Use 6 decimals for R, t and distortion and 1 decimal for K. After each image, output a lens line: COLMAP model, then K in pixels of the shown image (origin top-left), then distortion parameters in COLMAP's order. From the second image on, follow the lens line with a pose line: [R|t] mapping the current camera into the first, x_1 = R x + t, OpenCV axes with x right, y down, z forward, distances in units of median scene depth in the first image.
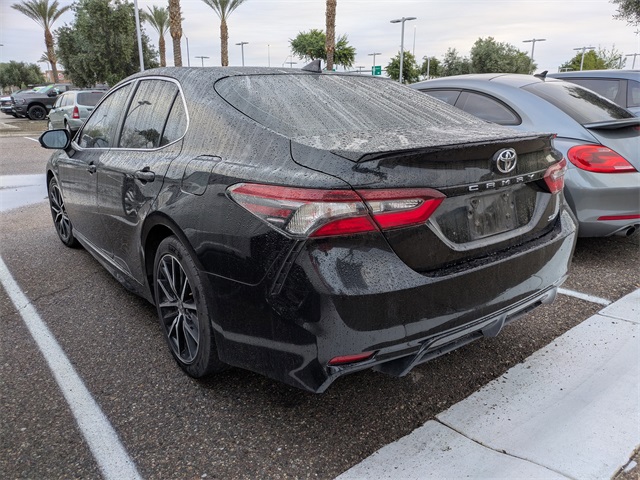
lens RADIAL K [[482.5, 0, 324.5], [0, 482.5, 243.7], [0, 0, 1]] dist [0.031650, -0.020027]
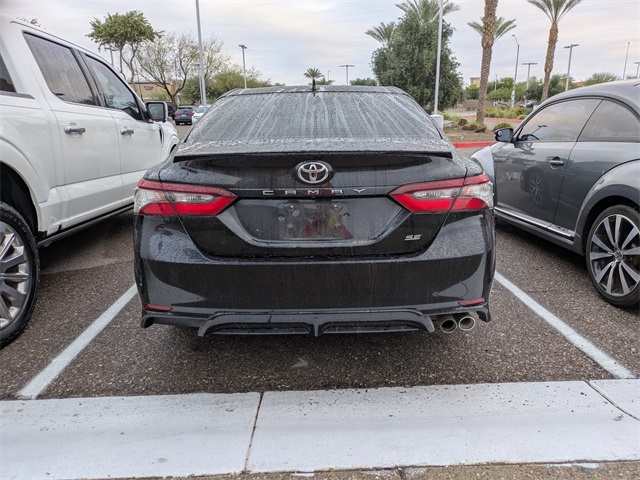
lens RADIAL K [[482.5, 0, 318.3], [0, 482.5, 243.2], [0, 0, 1]] dist [0.031650, -0.020027]
pose [[0.796765, 0.154473, -0.584212, 1.052656], [-0.164590, 0.985699, 0.036159, -0.055899], [0.581443, 0.067345, 0.810795, 0.142645]]
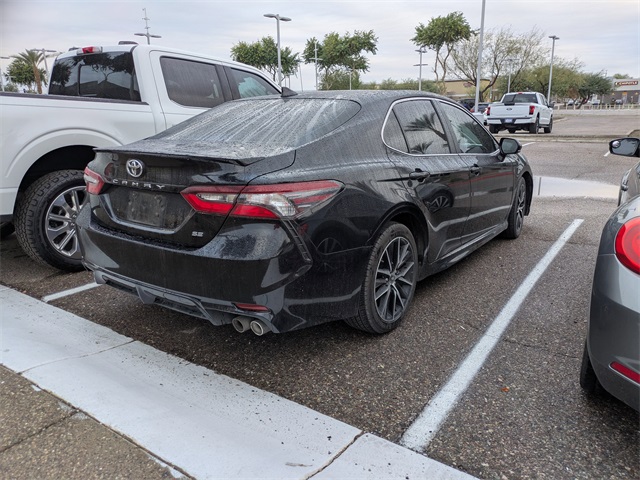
lens RADIAL K [[482.5, 0, 324.5], [0, 482.5, 235.0], [0, 0, 1]] dist [0.031650, -0.020027]
pose [[0.281478, 0.240593, -0.928916, 1.831306], [-0.265577, 0.949775, 0.165521, -0.360585], [0.922084, 0.200108, 0.331237, 1.088946]]
